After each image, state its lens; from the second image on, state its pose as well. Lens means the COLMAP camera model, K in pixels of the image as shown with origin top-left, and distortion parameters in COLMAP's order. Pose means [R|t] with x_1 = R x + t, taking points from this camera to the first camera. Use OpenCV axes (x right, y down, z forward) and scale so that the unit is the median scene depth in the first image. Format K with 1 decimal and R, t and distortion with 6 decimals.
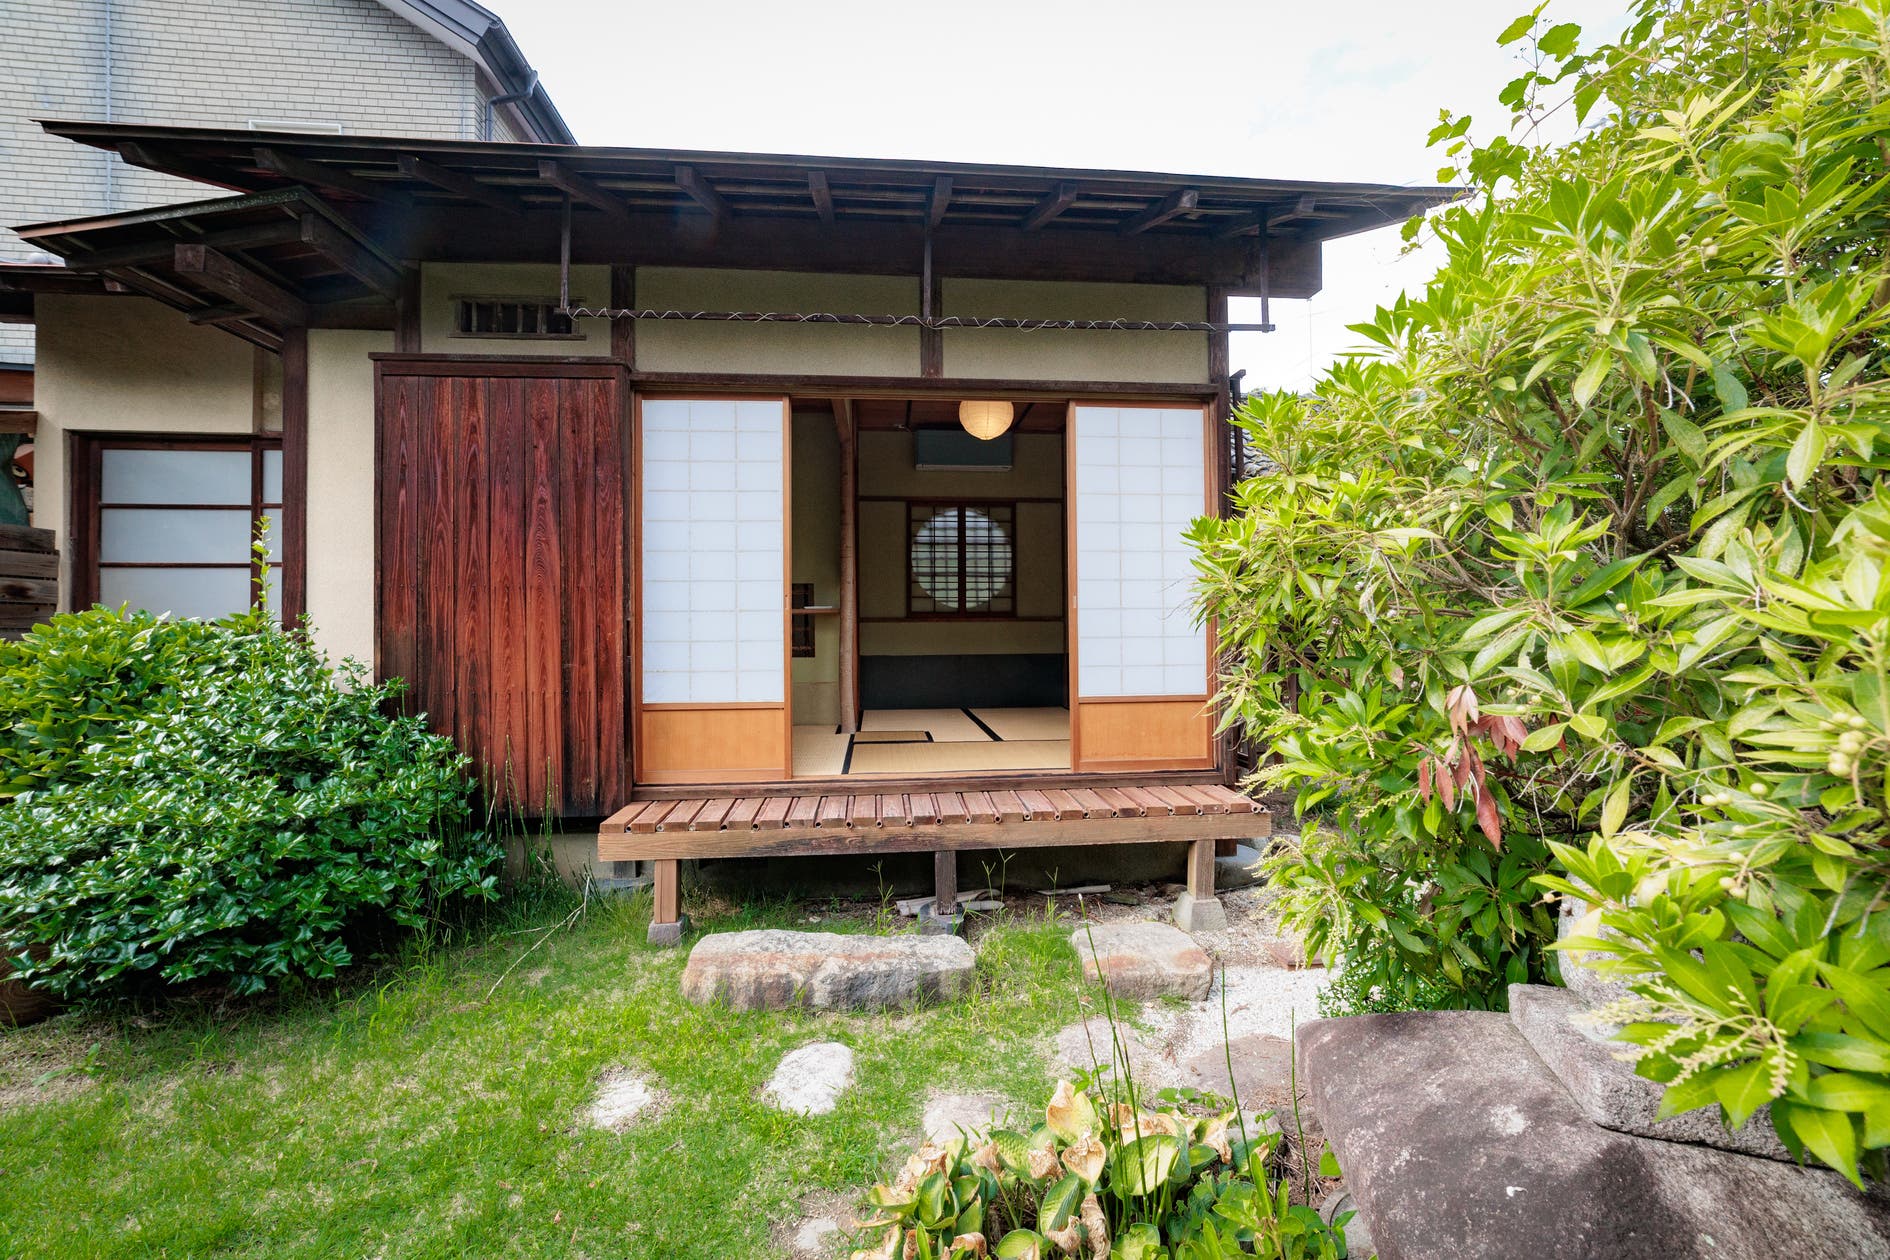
lens RADIAL K [[715.9, 0, 930.0], [0, 715.9, 620.1], [0, 0, 1]] dist [-0.014382, 0.000390]
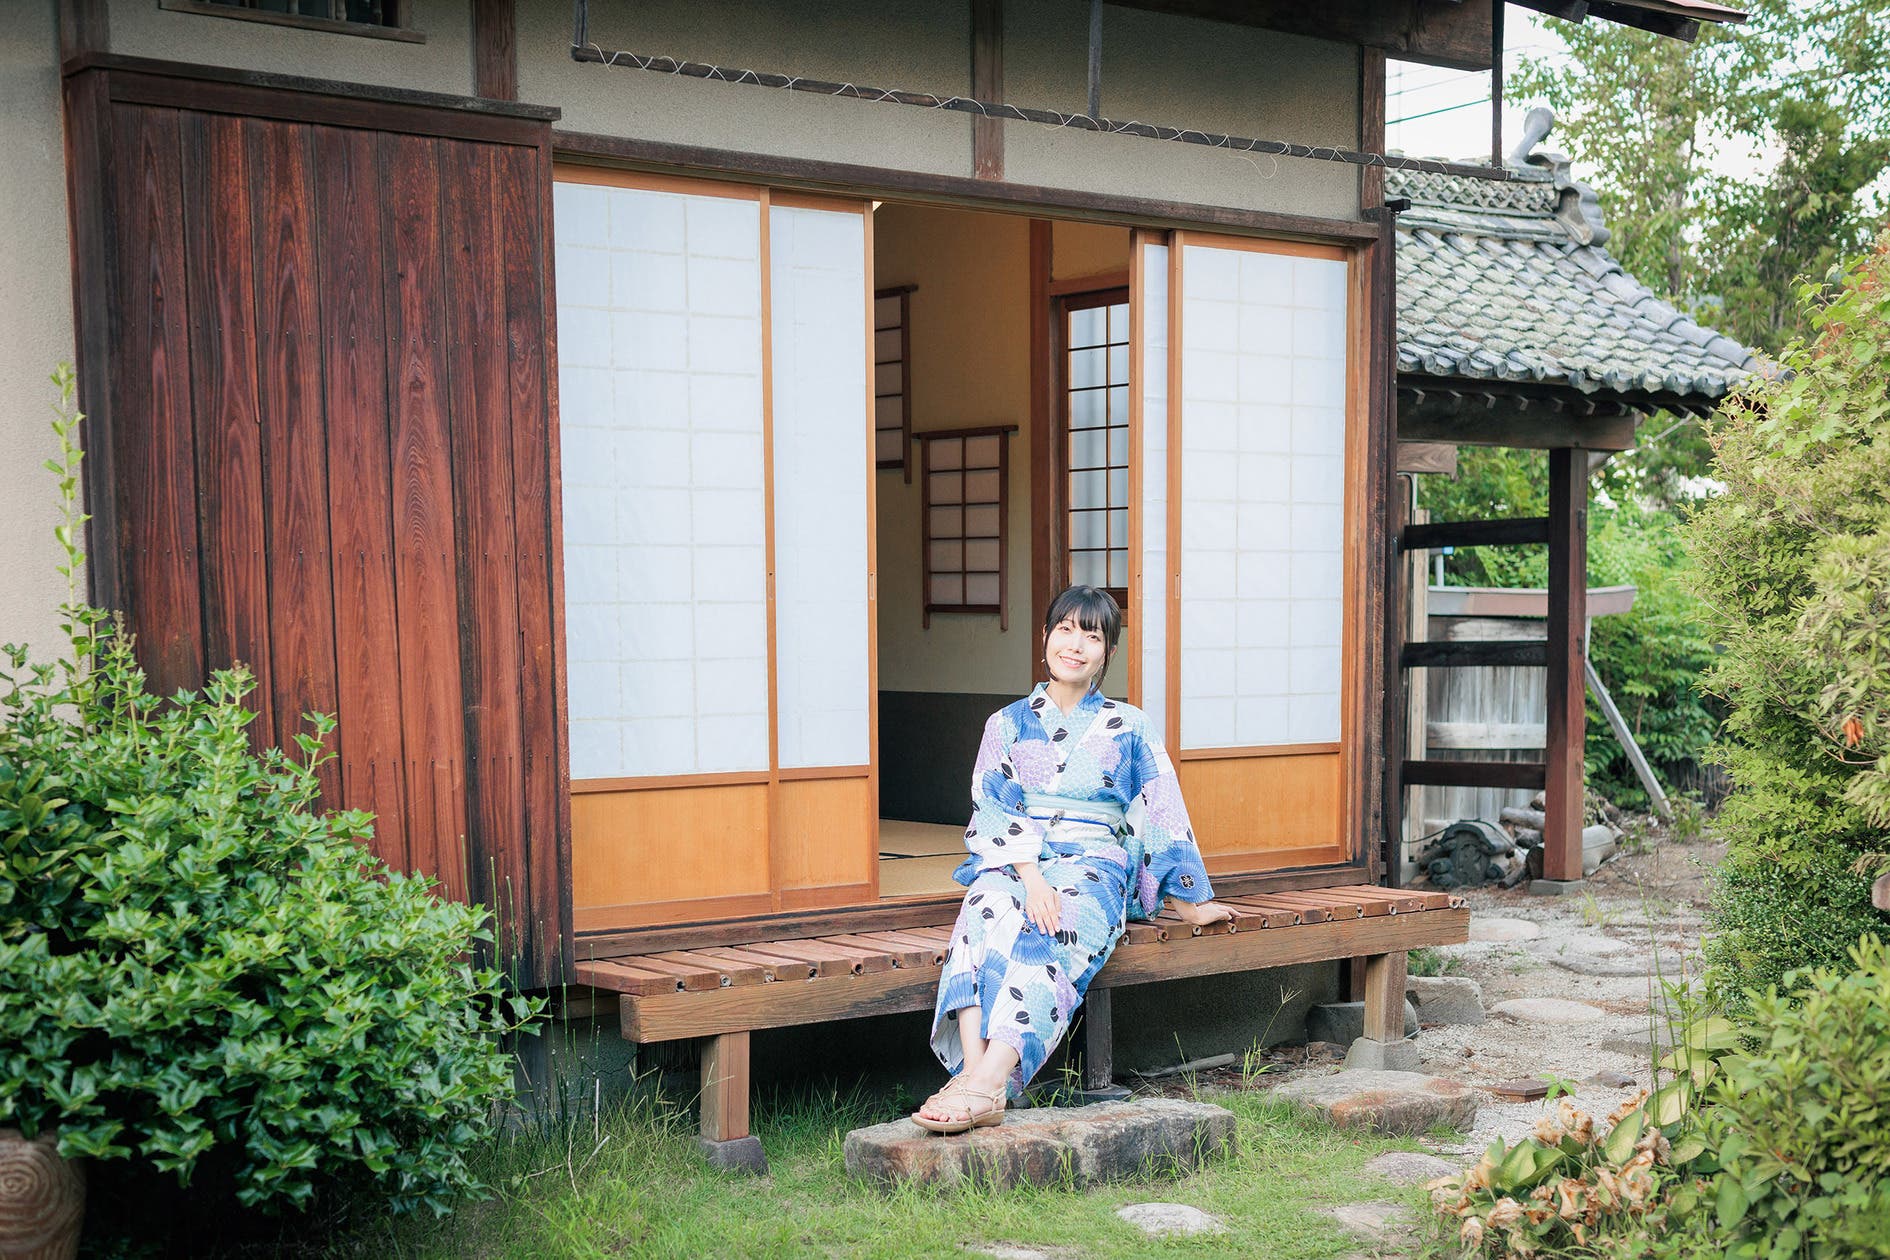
lens RADIAL K [[2659.7, 0, 993.0], [0, 2659.7, 927.9], [0, 0, 1]] dist [-0.030202, 0.068387]
pose [[0.836522, -0.062458, 0.544363, -1.258050], [-0.008532, 0.991877, 0.126916, -0.027198], [-0.547868, -0.110813, 0.829193, -0.840373]]
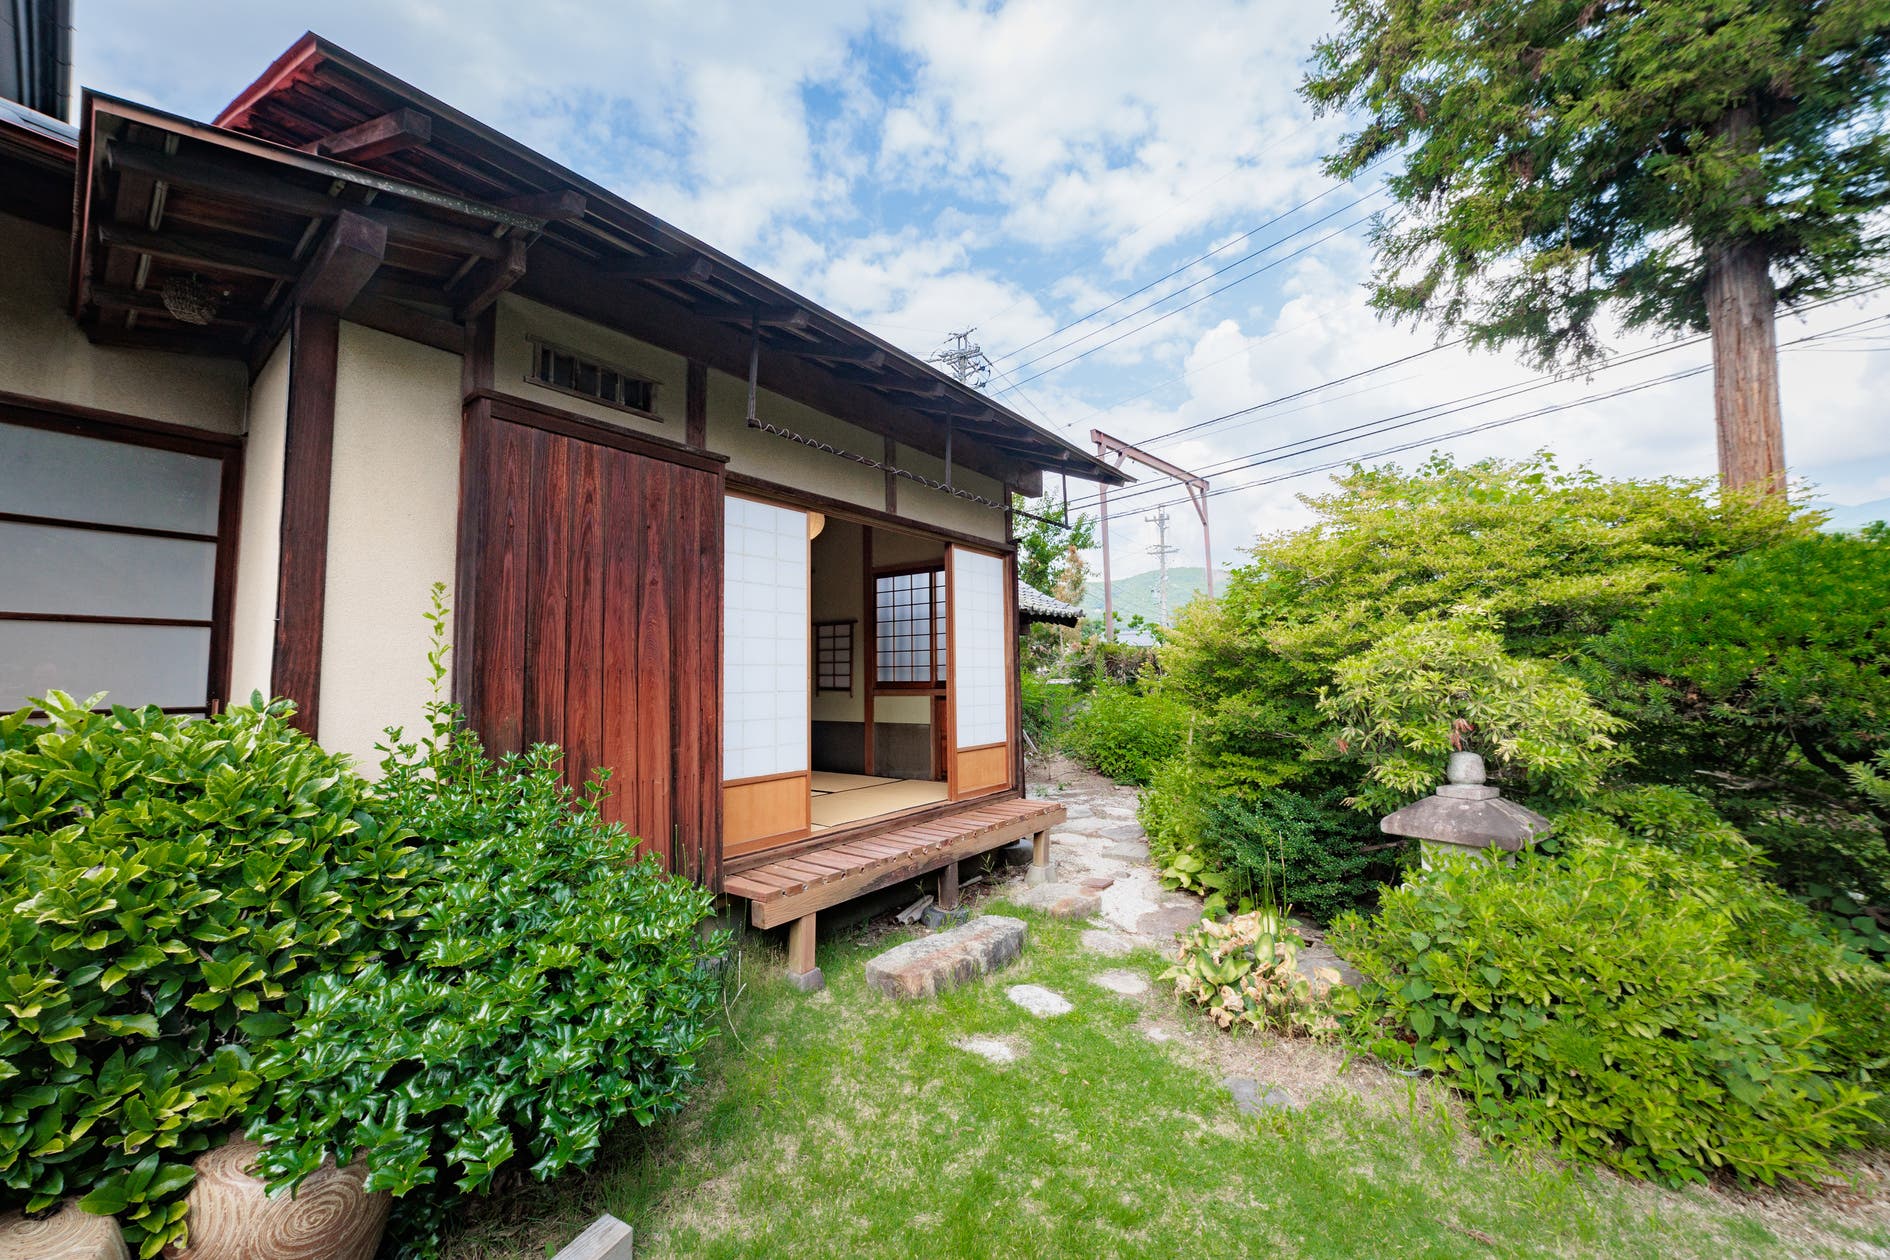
lens RADIAL K [[715.9, 0, 930.0], [0, 715.9, 620.1], [0, 0, 1]] dist [-0.014382, 0.000390]
pose [[0.679121, 0.060310, 0.731544, -1.005591], [-0.003732, 0.996890, -0.078720, -0.039403], [-0.734017, 0.050731, 0.677234, 0.055723]]
